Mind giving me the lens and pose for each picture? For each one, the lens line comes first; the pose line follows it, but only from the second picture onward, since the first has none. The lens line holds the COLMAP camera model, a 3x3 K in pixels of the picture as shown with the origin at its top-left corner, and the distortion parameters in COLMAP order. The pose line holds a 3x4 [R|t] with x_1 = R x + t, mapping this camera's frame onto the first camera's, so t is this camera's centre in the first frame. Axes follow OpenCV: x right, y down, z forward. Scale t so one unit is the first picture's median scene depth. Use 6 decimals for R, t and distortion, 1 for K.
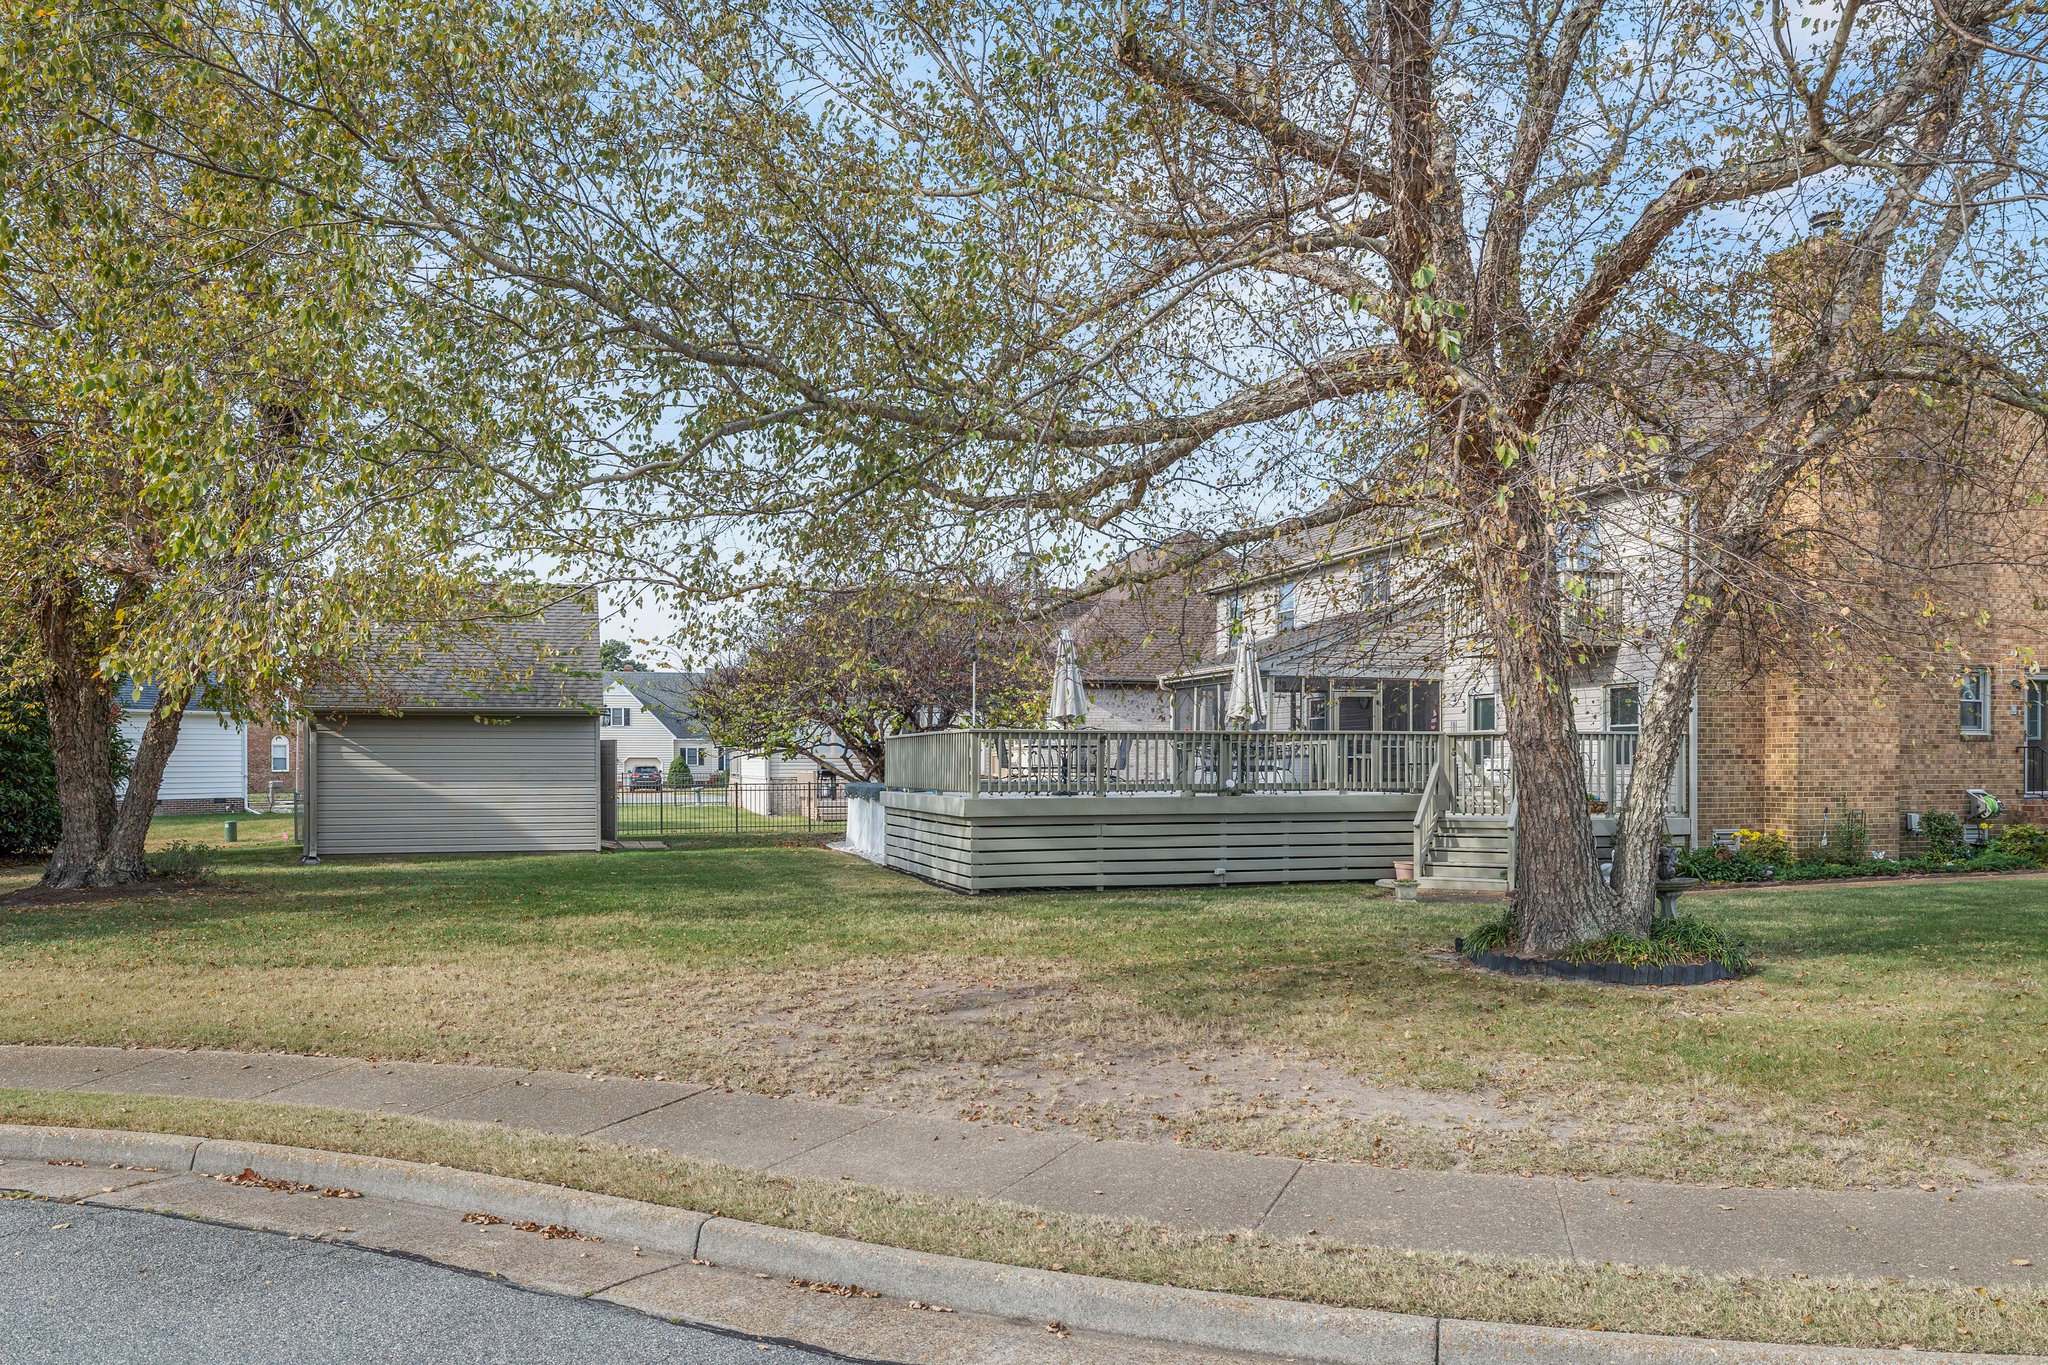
lens RADIAL K [[1418.8, 0, 1024.2], [0, 1418.8, 699.6], [0, 0, 1]] dist [-0.008062, 0.007235]
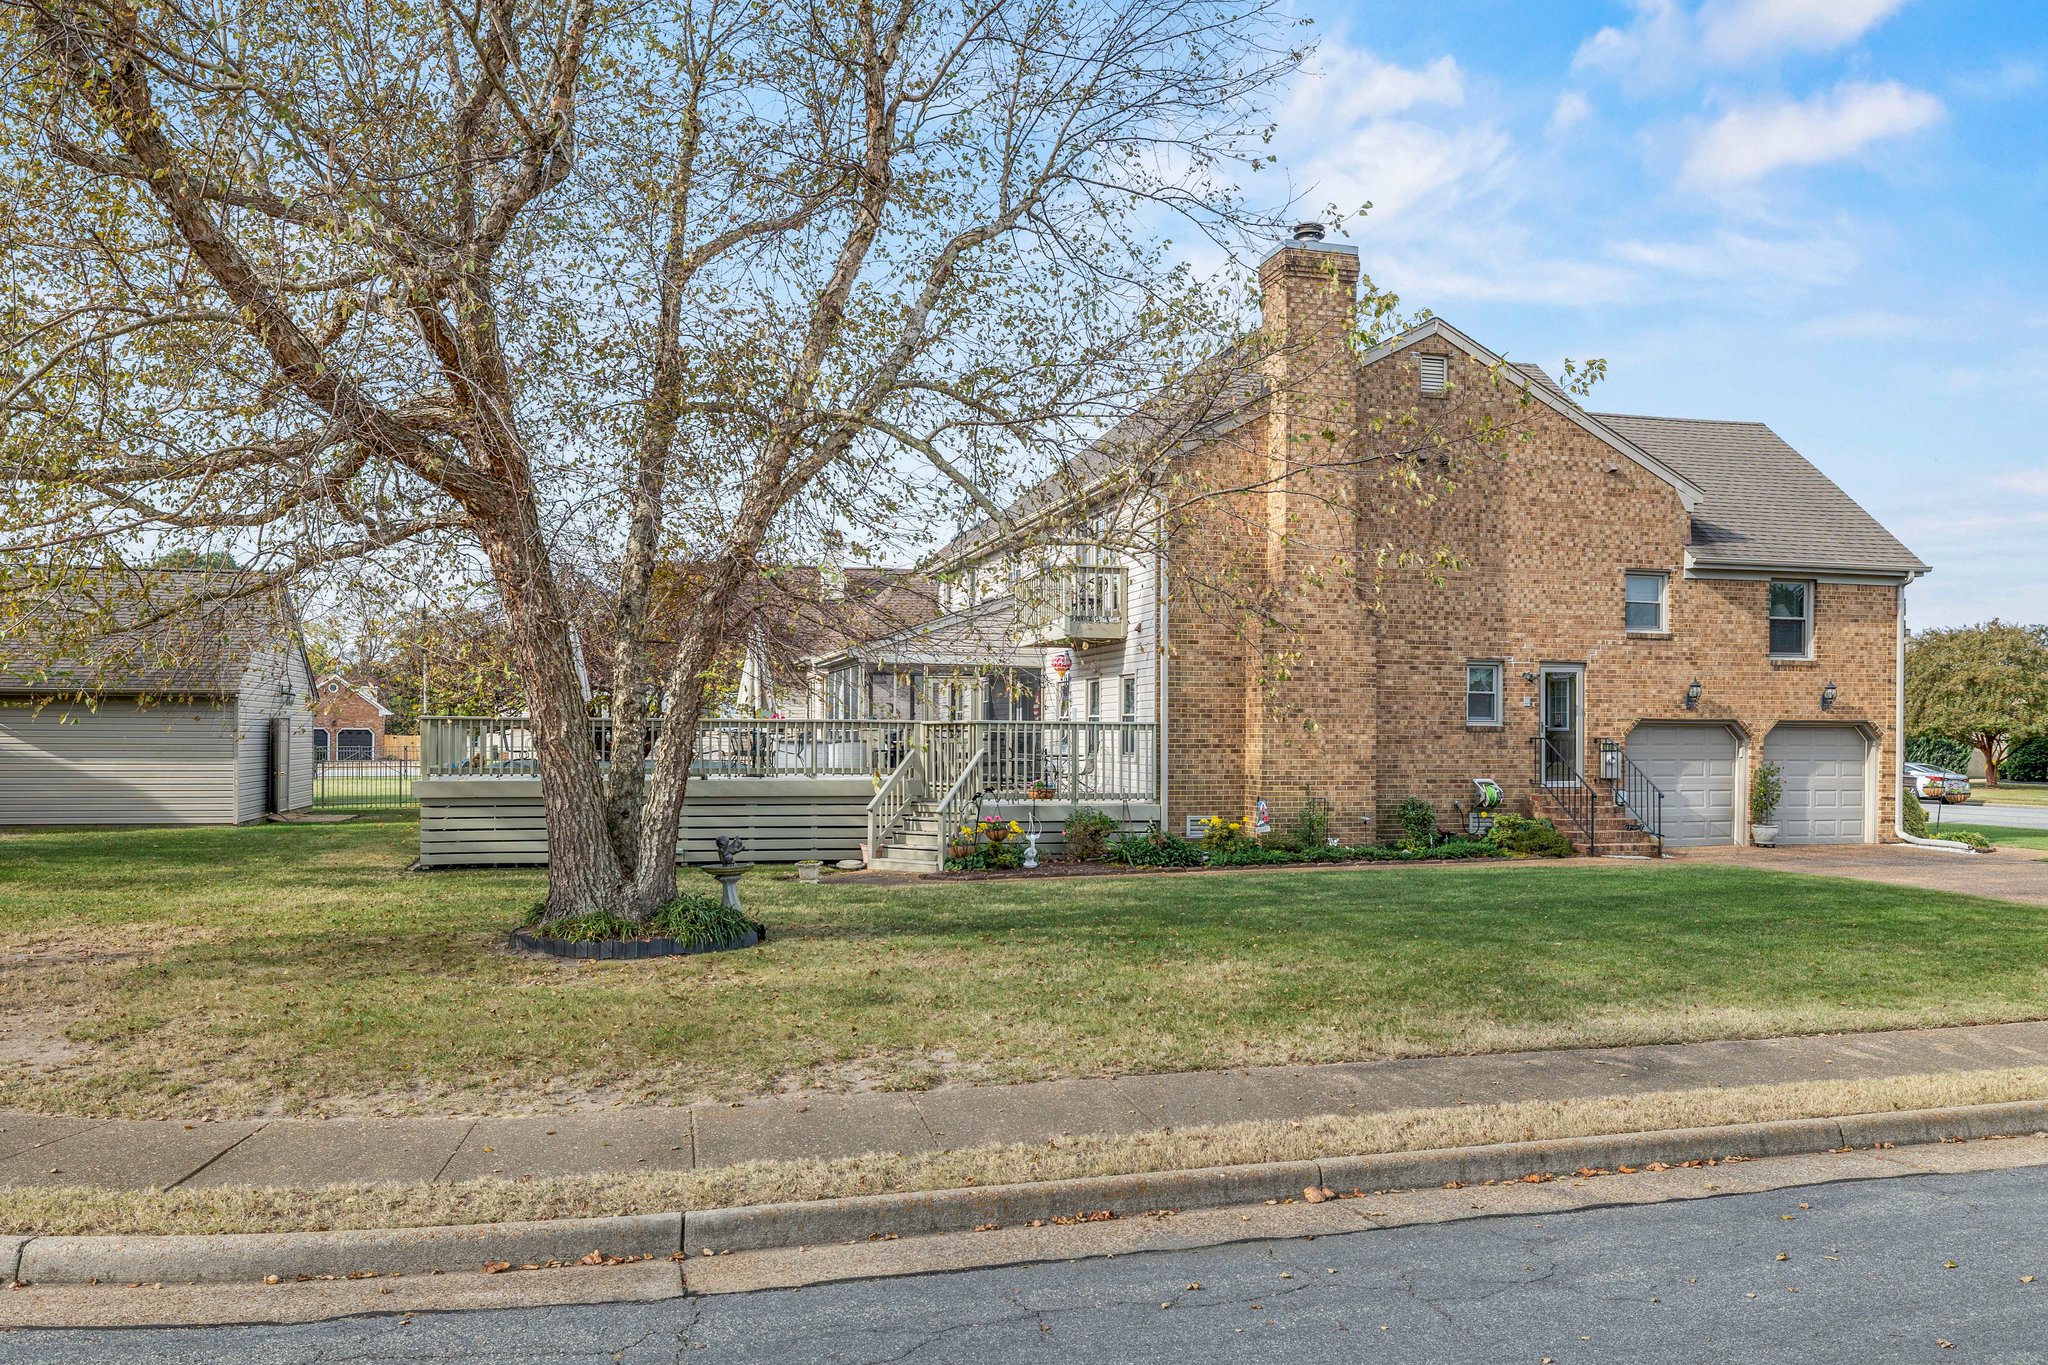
lens RADIAL K [[1445.4, 0, 1024.2], [0, 1445.4, 670.5], [0, 0, 1]] dist [-0.023236, 0.000745]
pose [[0.999089, 0.004769, -0.042397, 0.403710], [-0.004751, 0.999989, 0.000535, -0.014925], [0.042399, -0.000333, 0.999101, -0.065218]]
